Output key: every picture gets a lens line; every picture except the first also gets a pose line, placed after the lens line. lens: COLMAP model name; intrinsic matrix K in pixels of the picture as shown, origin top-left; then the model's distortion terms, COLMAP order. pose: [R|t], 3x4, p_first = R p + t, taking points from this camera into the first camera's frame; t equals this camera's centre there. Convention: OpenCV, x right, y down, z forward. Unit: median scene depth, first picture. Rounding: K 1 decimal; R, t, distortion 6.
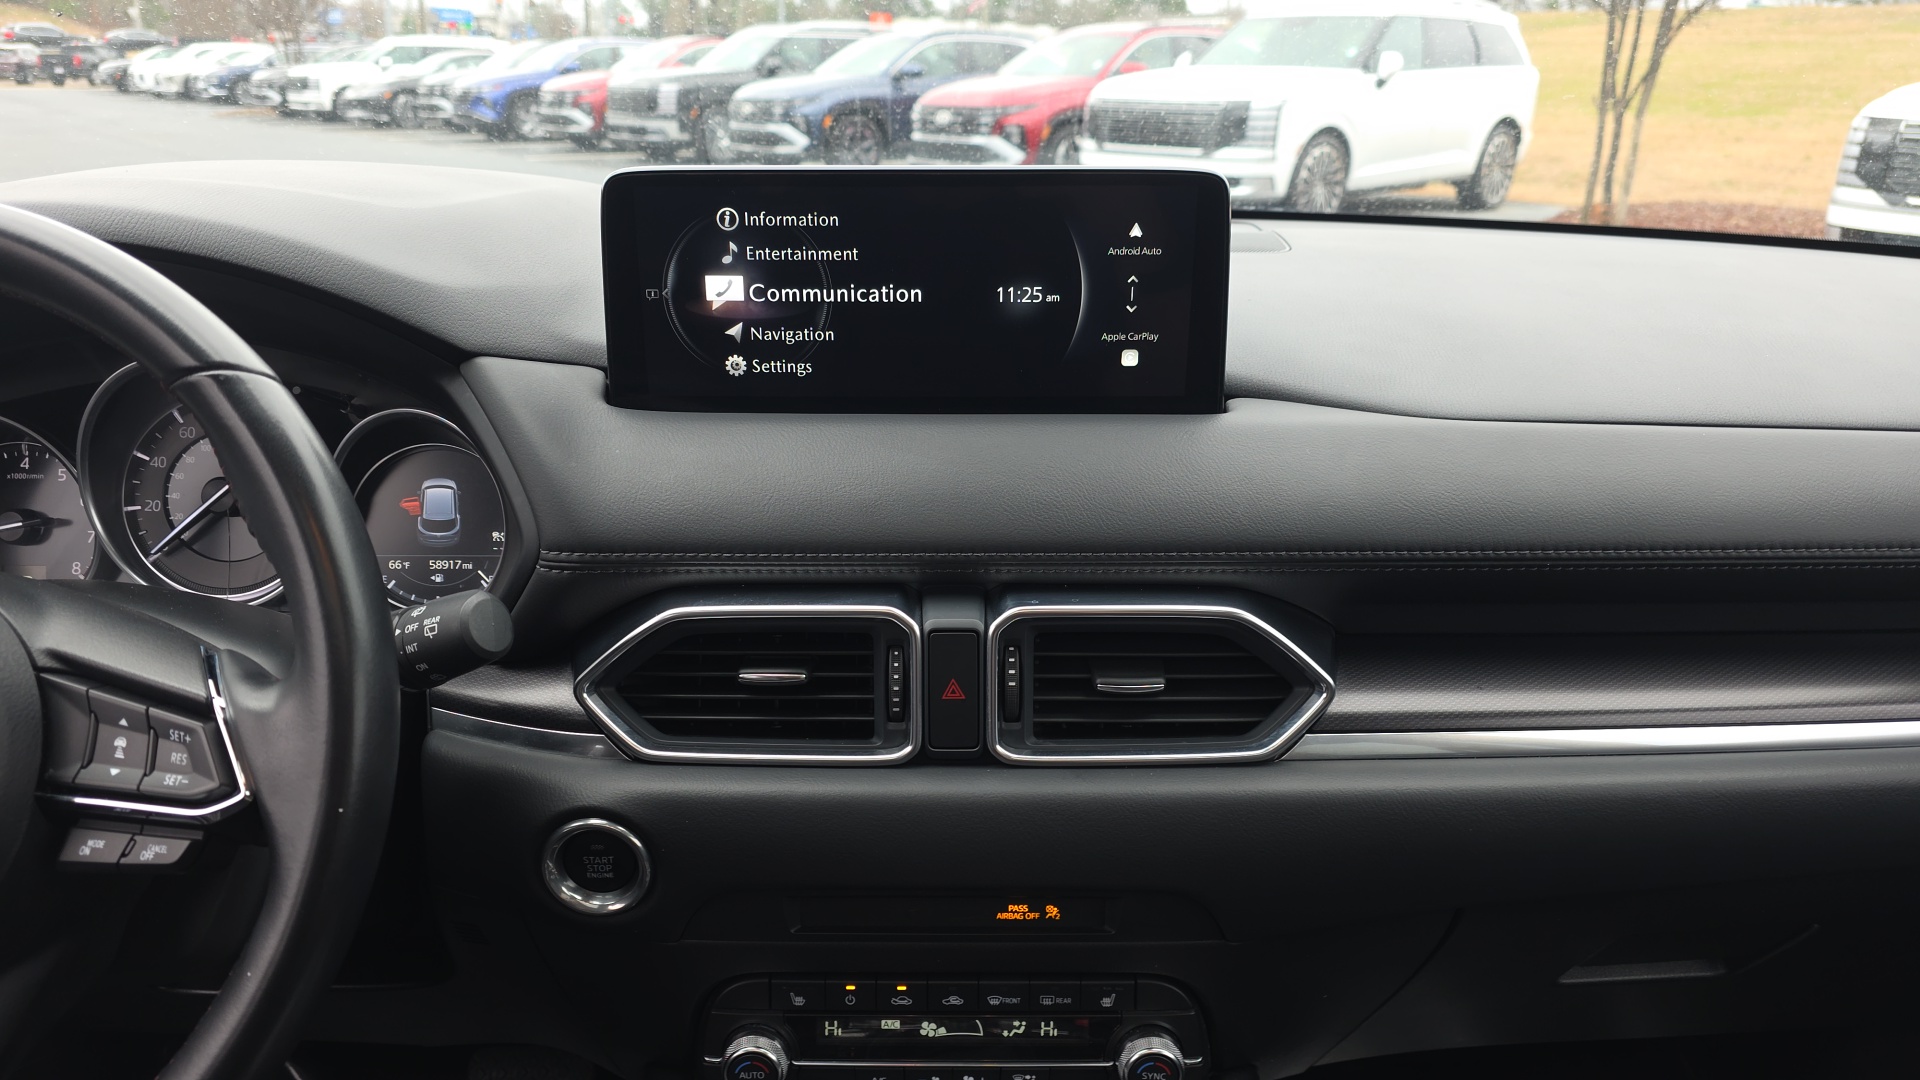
lens RADIAL K [[1311.6, 0, 955.5], [0, 1311.6, 549.8], [0, 0, 1]] dist [0.058815, -0.061331]
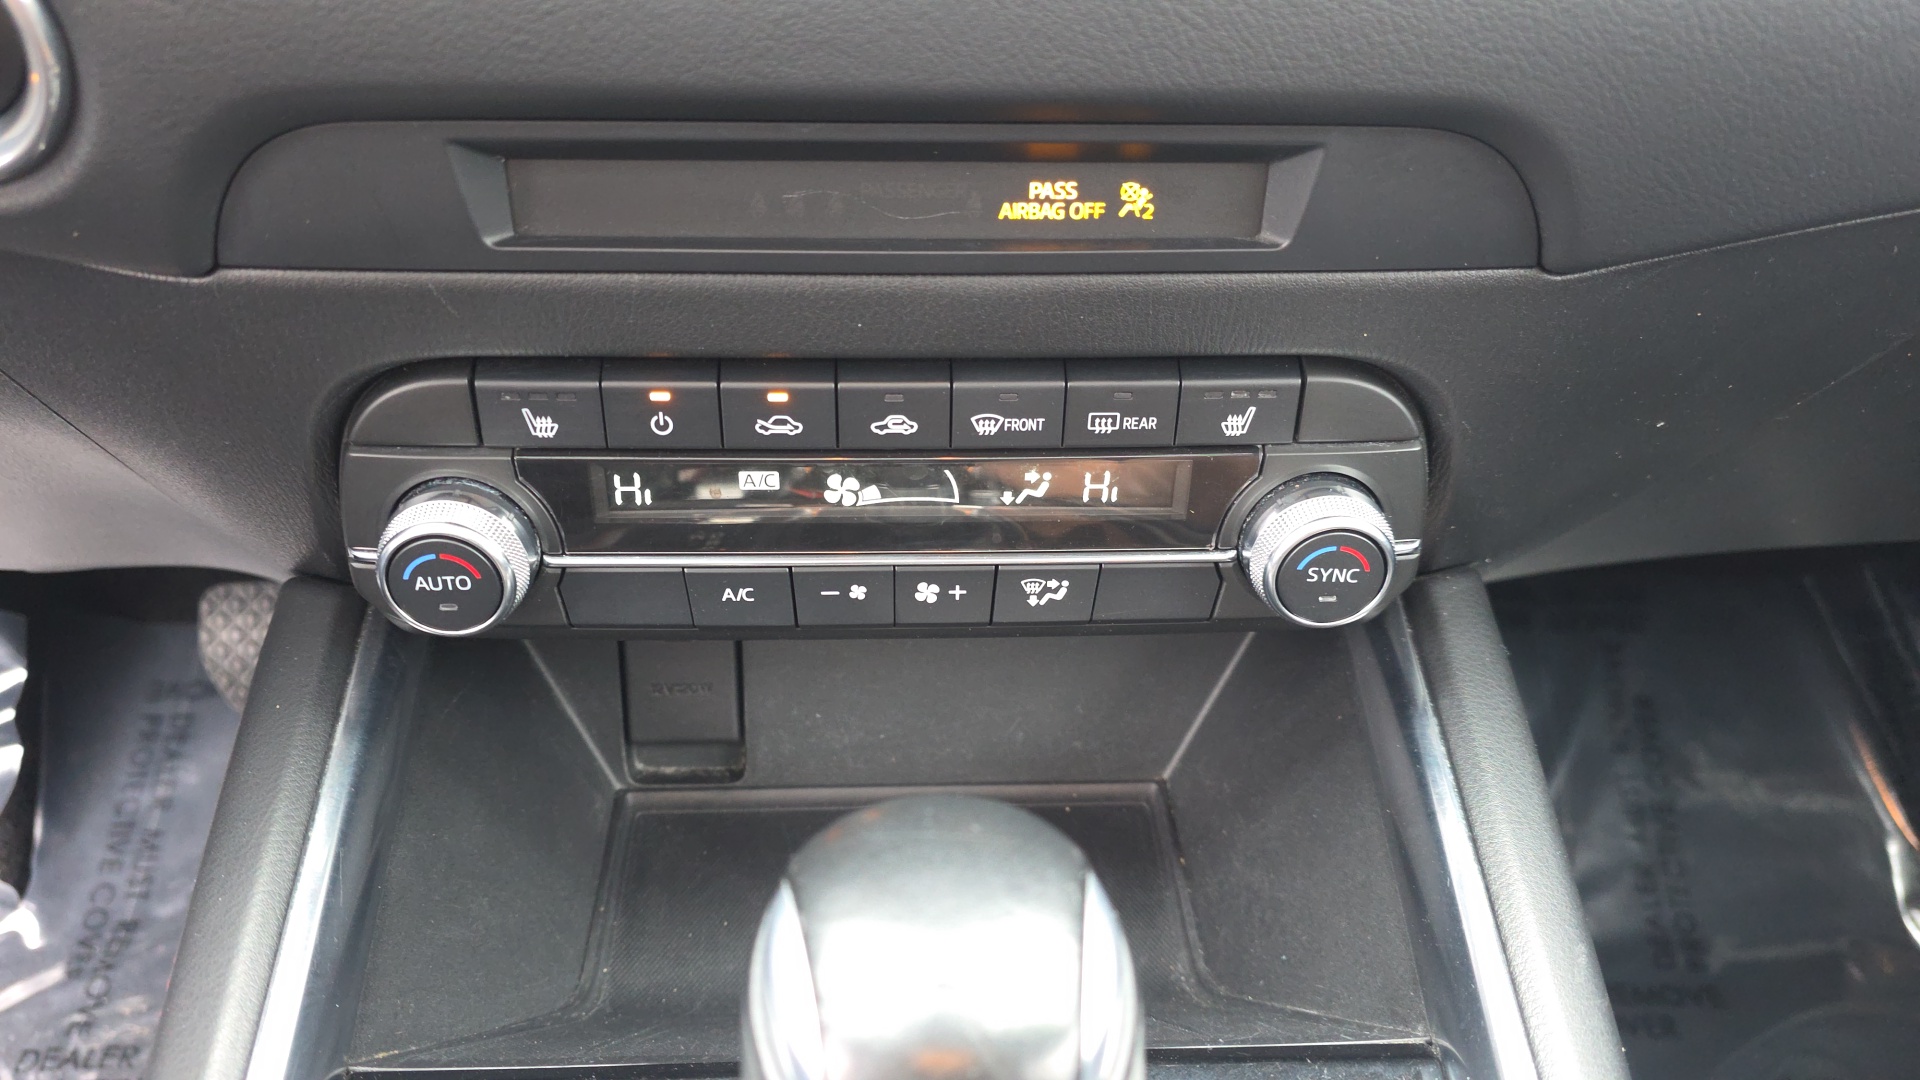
lens RADIAL K [[1311.6, 0, 949.1], [0, 1311.6, 547.9], [0, 0, 1]] dist [0.058815, -0.061331]
pose [[0.999194, -0.009254, 0.039070, -0.001134], [-0.003209, 0.951555, 0.307463, 0.251108], [-0.040023, -0.307340, 0.950758, 0.579417]]
